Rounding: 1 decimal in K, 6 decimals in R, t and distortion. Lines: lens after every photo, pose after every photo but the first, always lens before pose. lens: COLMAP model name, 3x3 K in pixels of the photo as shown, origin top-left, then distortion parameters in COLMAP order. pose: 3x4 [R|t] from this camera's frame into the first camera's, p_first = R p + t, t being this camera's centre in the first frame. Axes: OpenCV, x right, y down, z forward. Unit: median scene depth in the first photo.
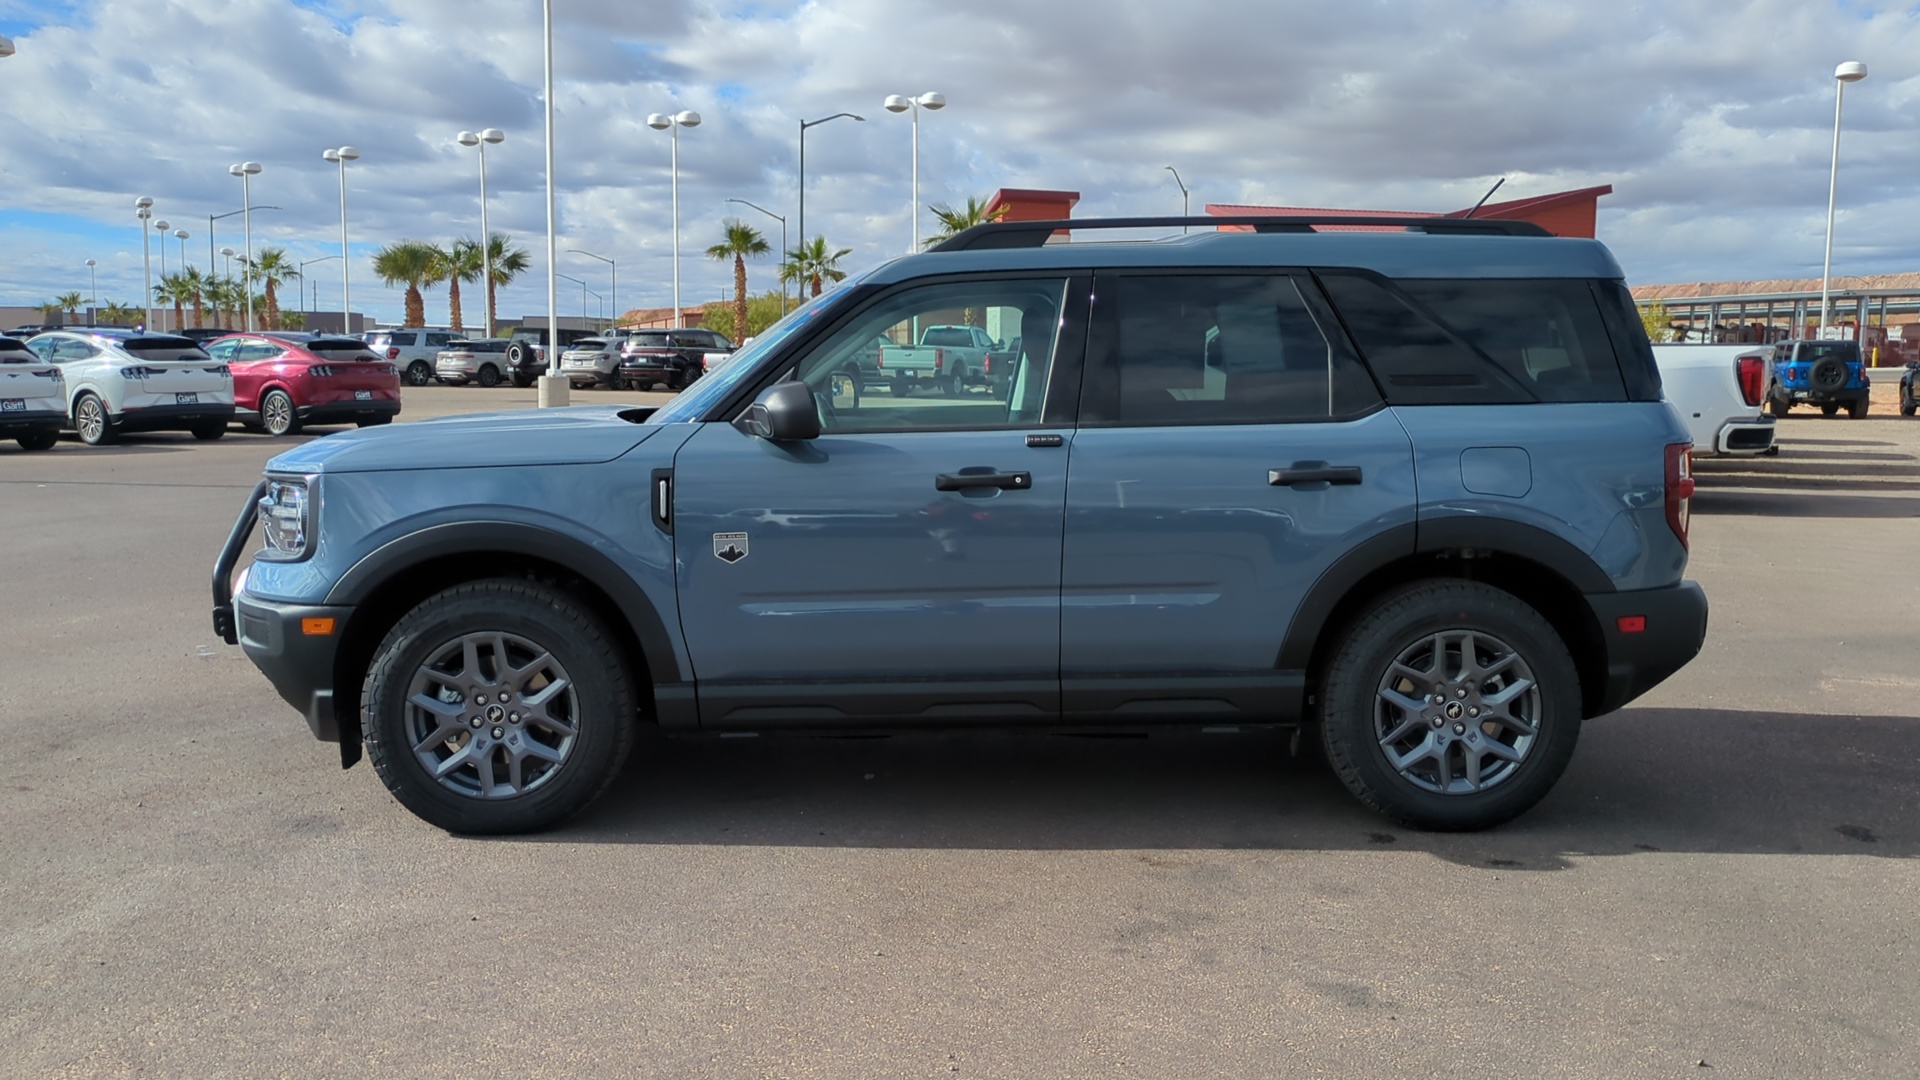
lens RADIAL K [[1647.1, 0, 960.0], [0, 1647.1, 540.0], [0, 0, 1]] dist [0.091897, -0.126407]
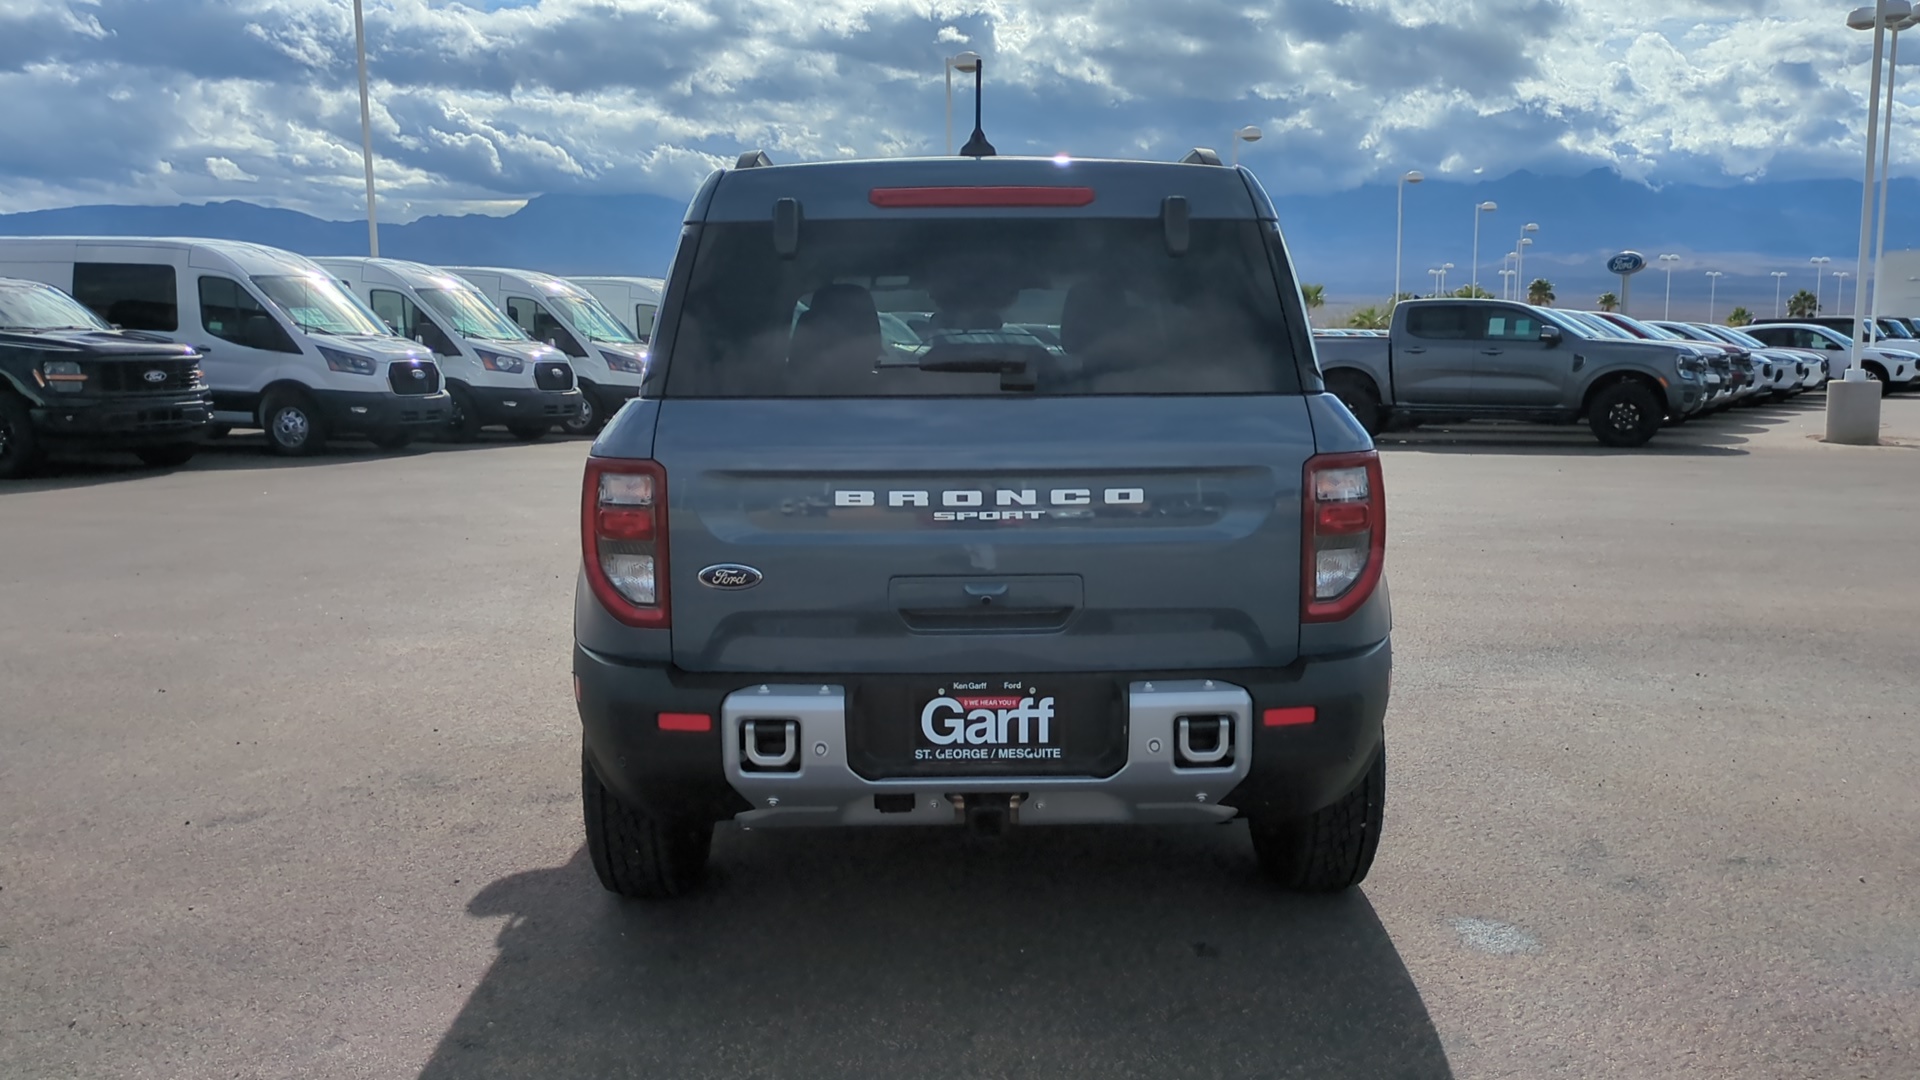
lens RADIAL K [[1647.1, 0, 960.0], [0, 1647.1, 540.0], [0, 0, 1]] dist [0.091897, -0.126407]
pose [[-0.025486, 0.113583, -0.993202, 0.236063], [-0.107348, 0.987469, 0.115682, -0.023655], [0.993895, 0.109566, -0.012973, 0.246917]]
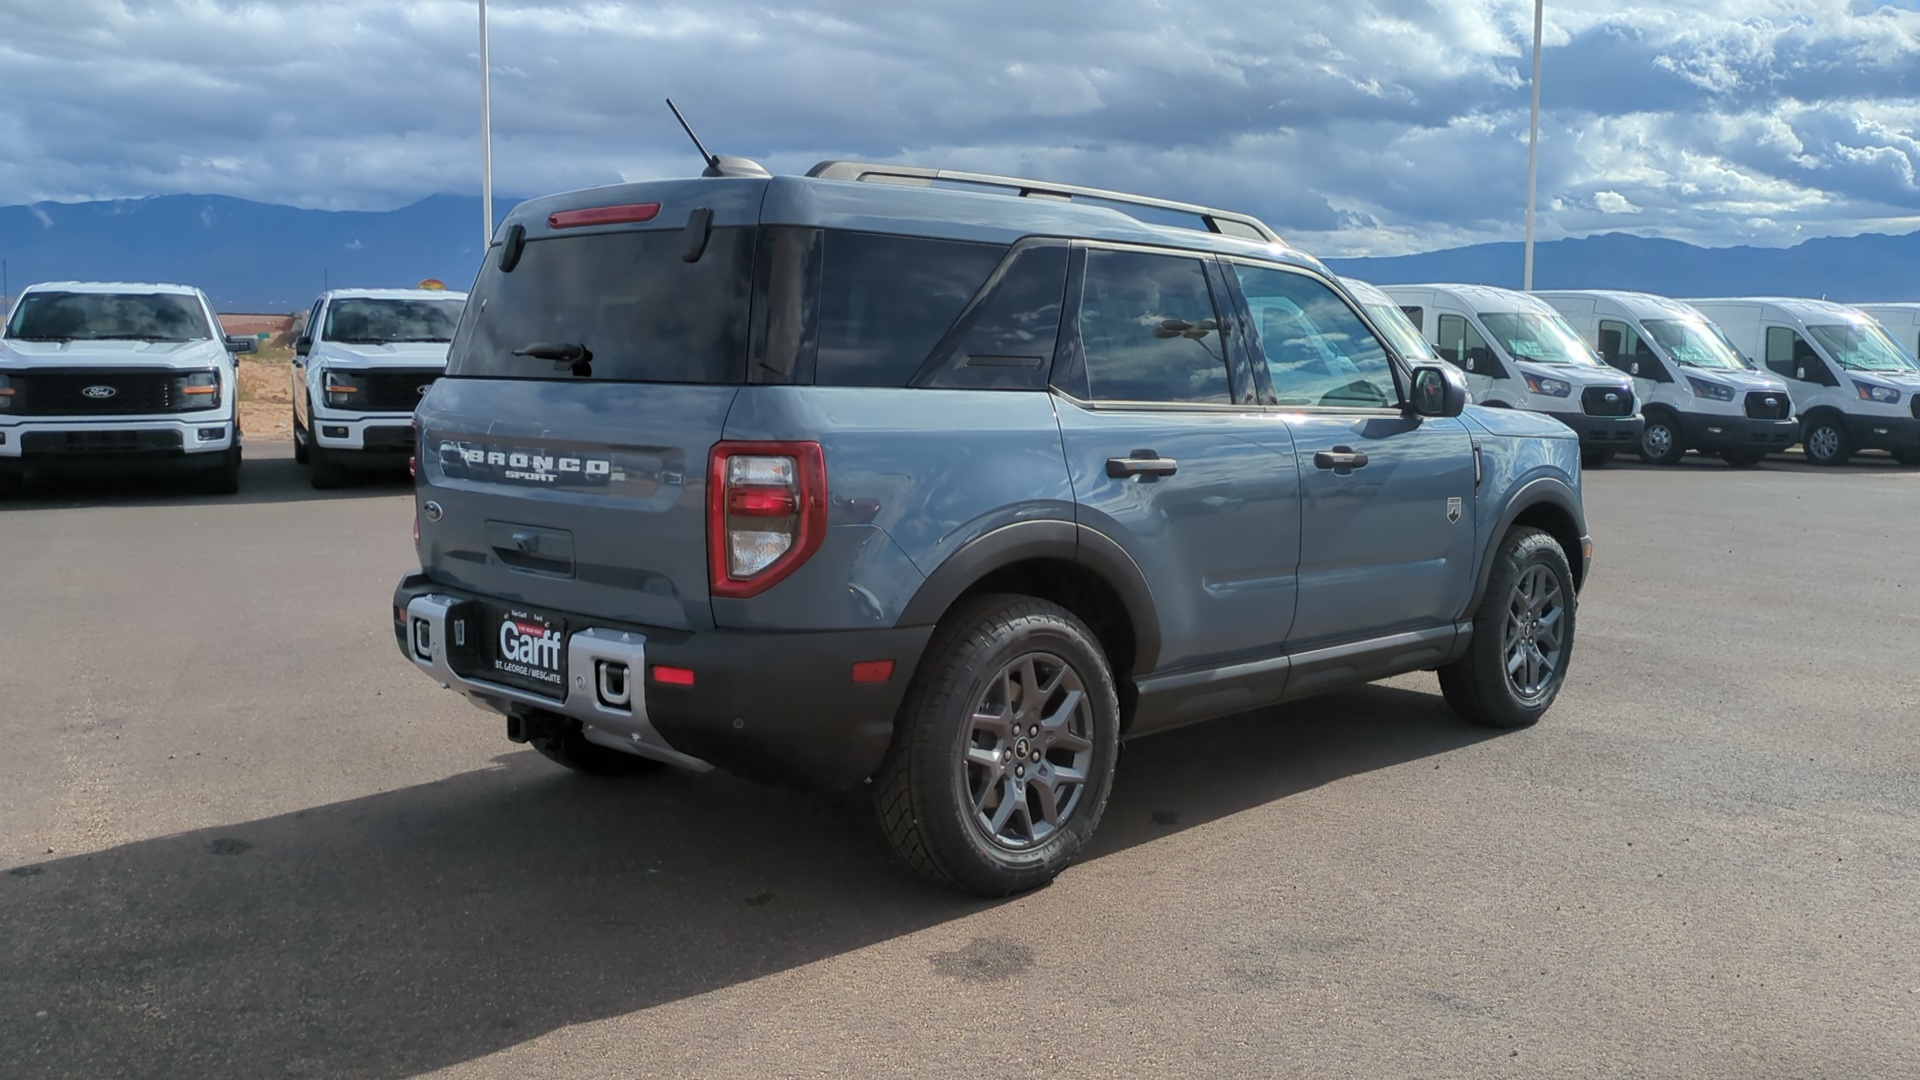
lens RADIAL K [[1647.1, 0, 960.0], [0, 1647.1, 540.0], [0, 0, 1]] dist [0.091897, -0.126407]
pose [[-0.719530, 0.058139, -0.692023, 0.184244], [-0.094242, 0.979096, 0.180246, -0.038454], [0.688037, 0.194910, -0.699010, 0.399072]]
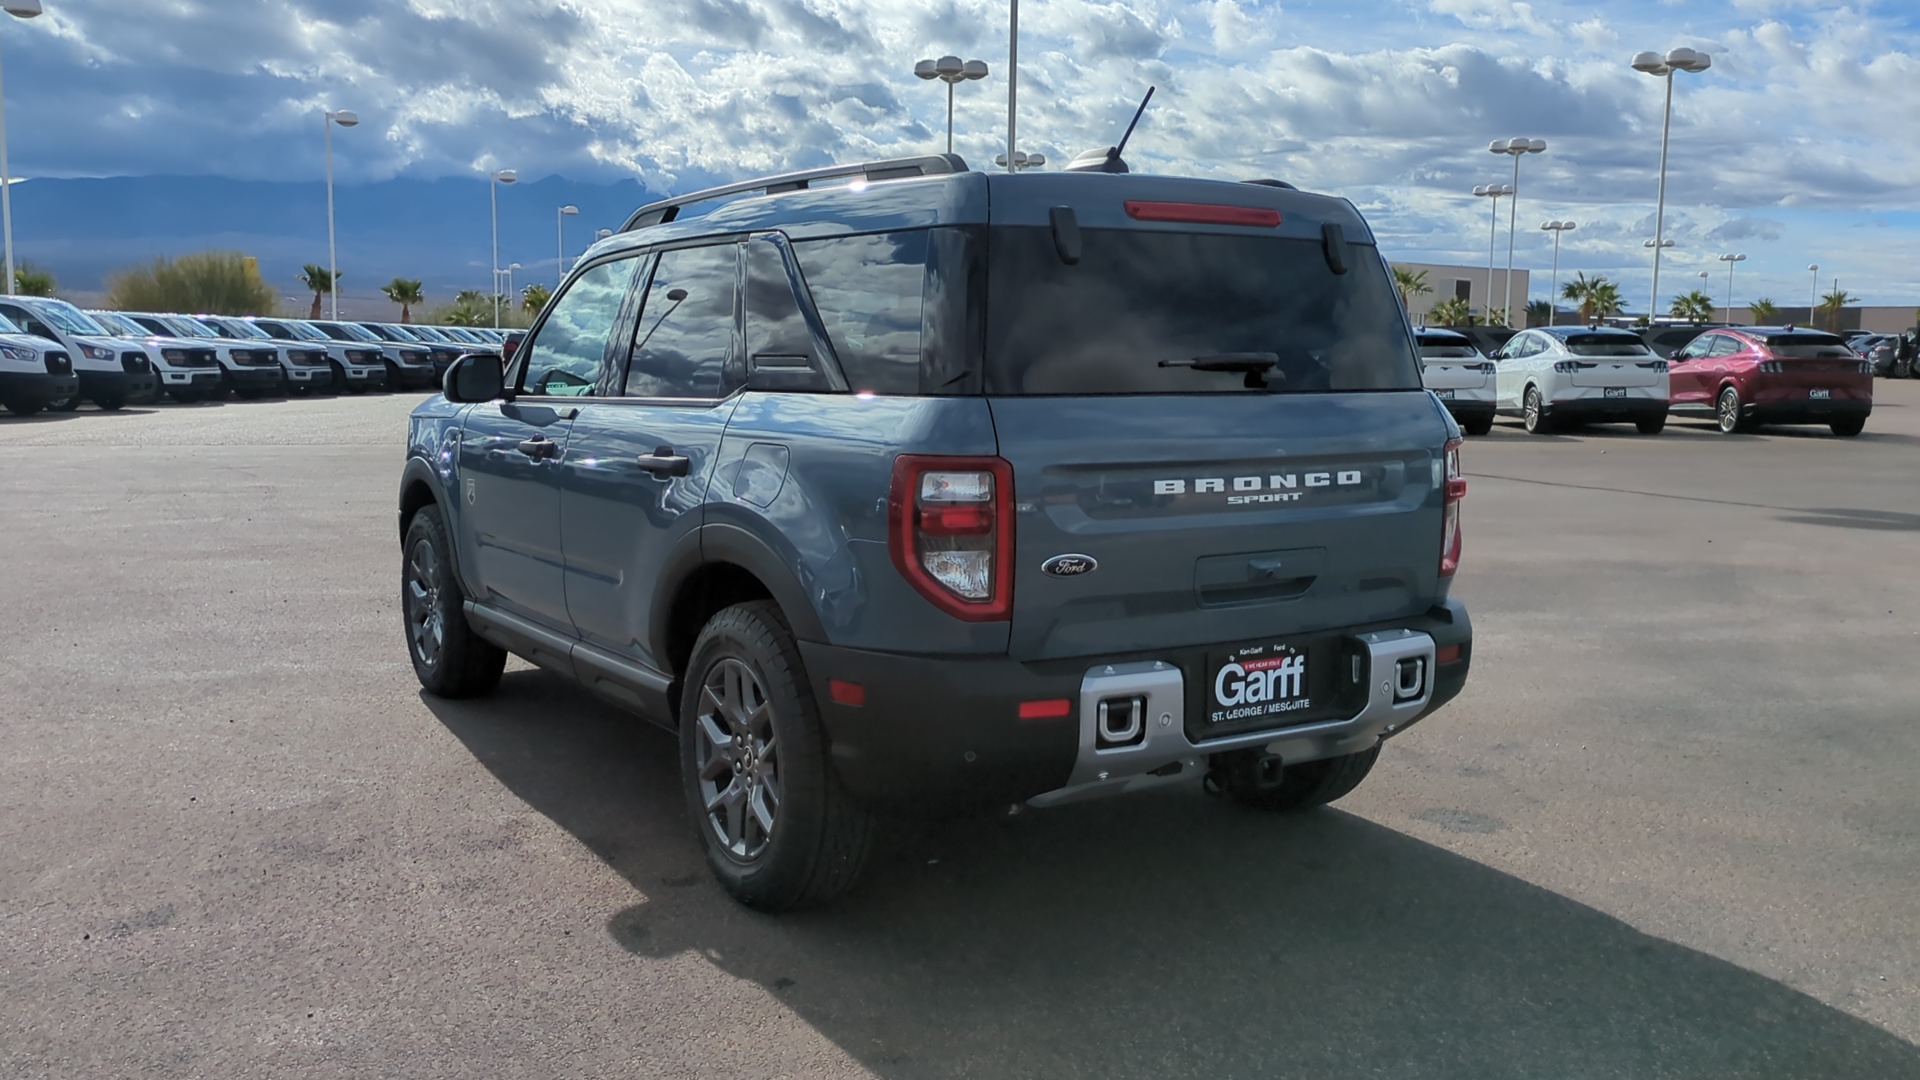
lens RADIAL K [[1665.8, 0, 960.0], [0, 1665.8, 540.0], [0, 0, 1]] dist [0.082519, -0.109263]
pose [[0.508922, 0.099369, -0.855058, 0.219173], [-0.101767, 0.993294, 0.054863, -0.011660], [0.854776, 0.059096, 0.515621, 0.140384]]
